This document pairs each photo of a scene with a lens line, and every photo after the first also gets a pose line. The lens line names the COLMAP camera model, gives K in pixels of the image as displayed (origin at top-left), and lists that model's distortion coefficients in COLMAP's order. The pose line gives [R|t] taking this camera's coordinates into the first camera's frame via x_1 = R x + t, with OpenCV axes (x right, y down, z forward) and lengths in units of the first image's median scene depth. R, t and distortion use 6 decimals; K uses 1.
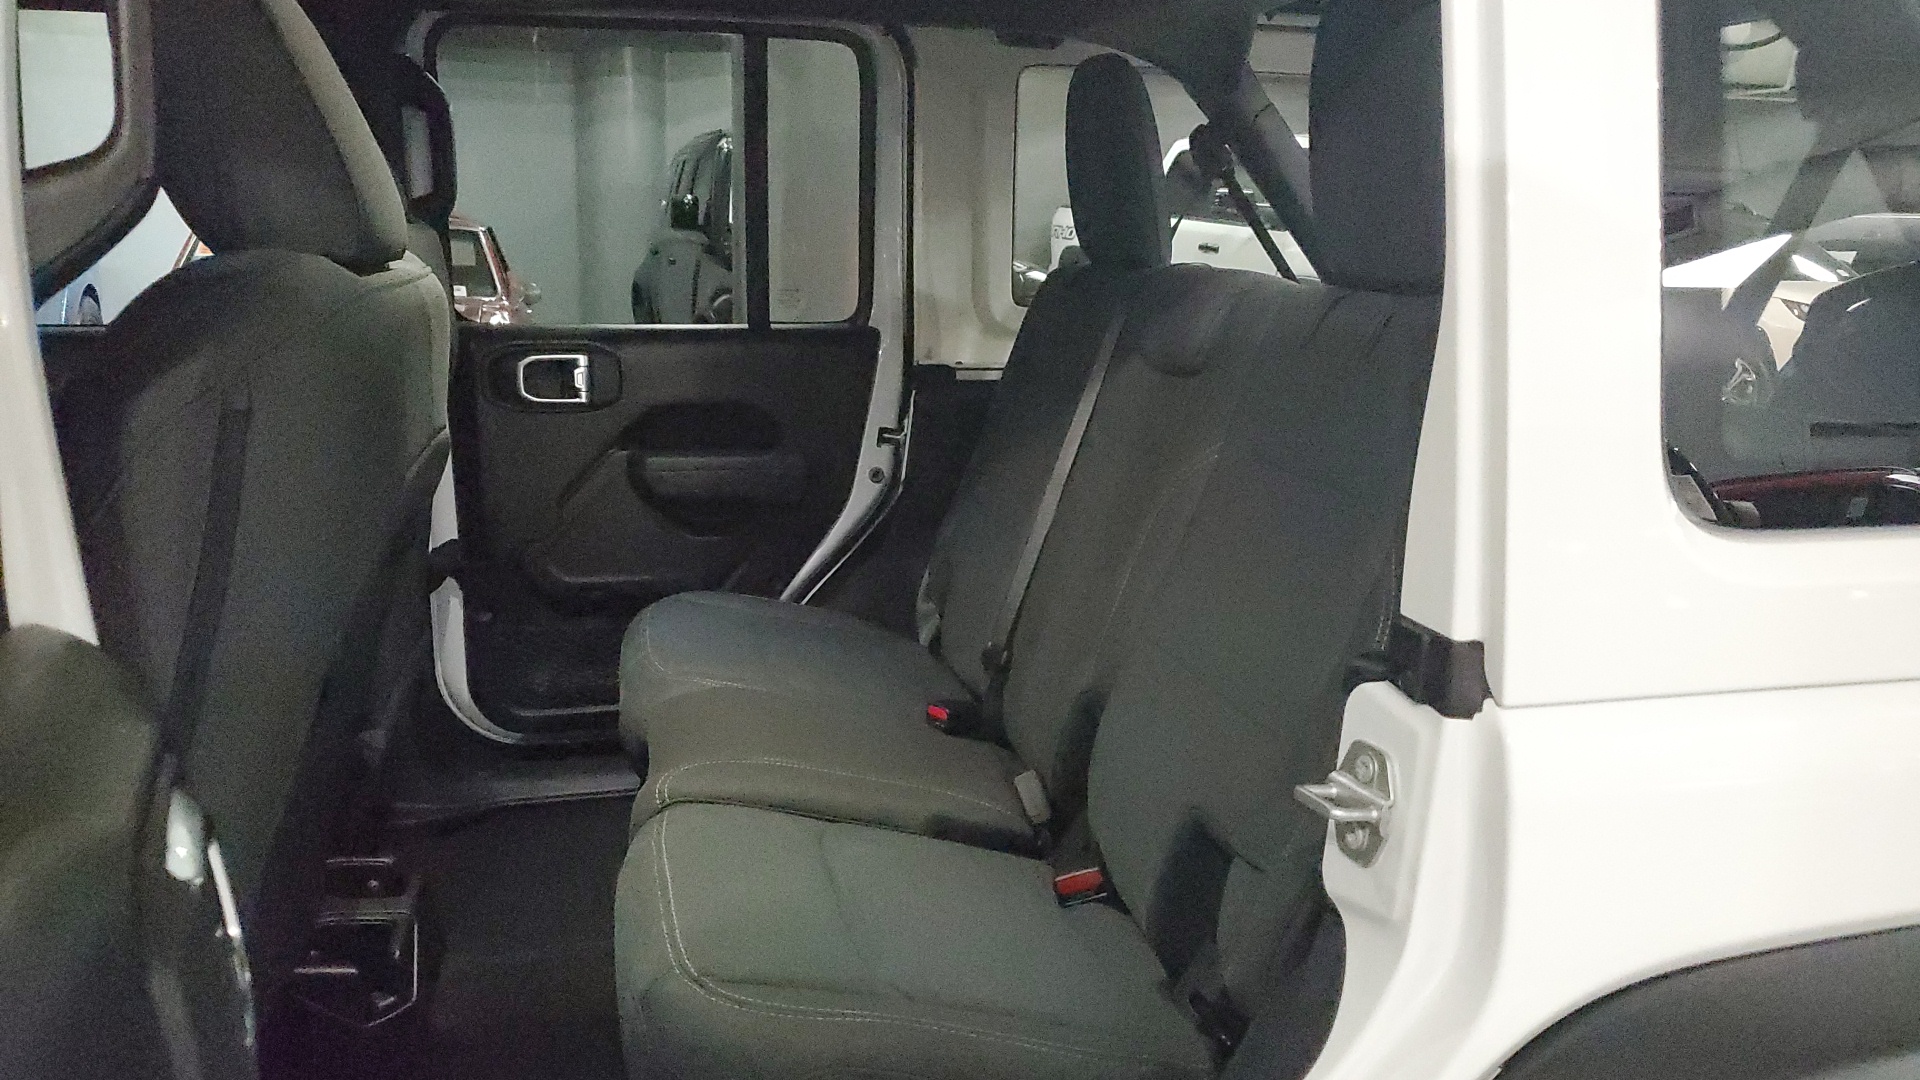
lens RADIAL K [[1522.2, 0, 957.4], [0, 1522.2, 540.2], [0, 0, 1]] dist [0.044459, -0.054320]
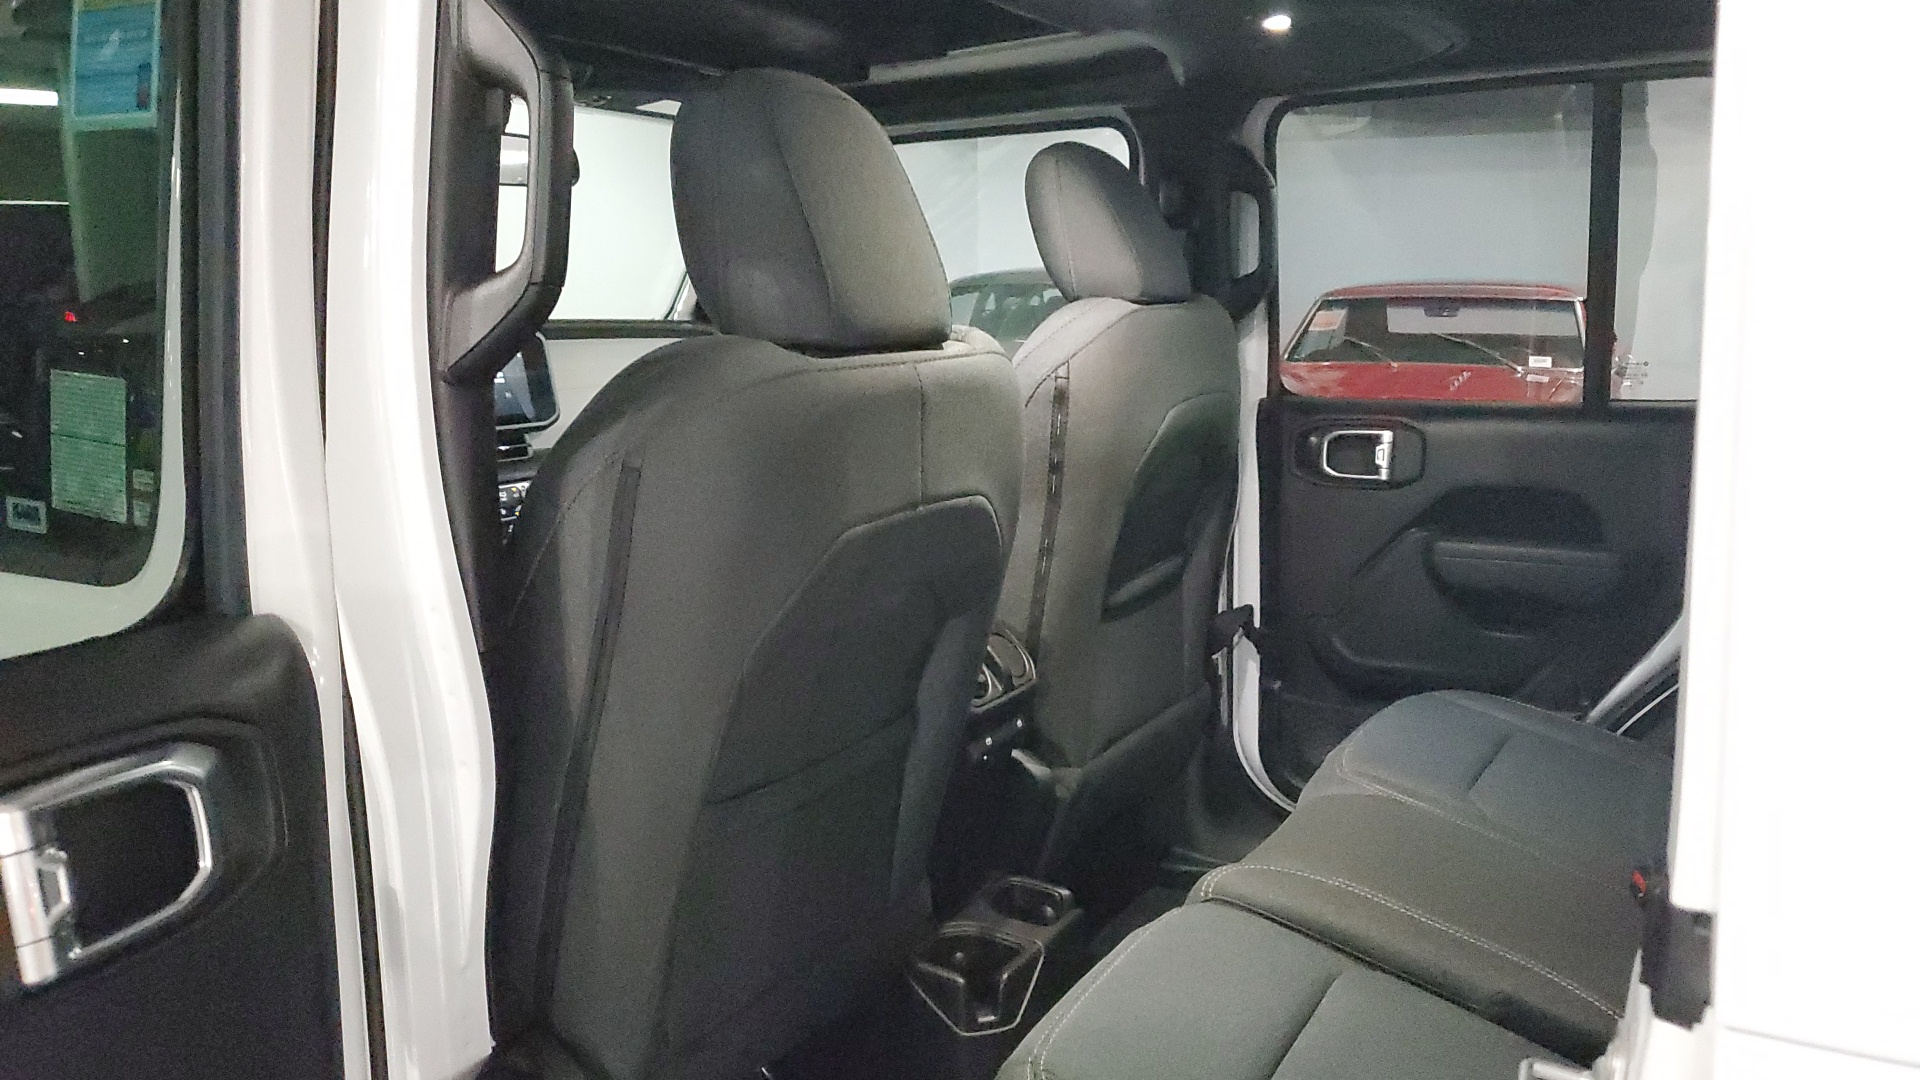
lens RADIAL K [[1522.2, 0, 966.5], [0, 1522.2, 535.2], [0, 0, 1]] dist [0.044459, -0.054320]
pose [[0.744667, 0.083534, -0.662188, 0.203460], [-0.112334, 0.993670, -0.000976, -0.024533], [0.657915, 0.075113, 0.749337, 0.101587]]
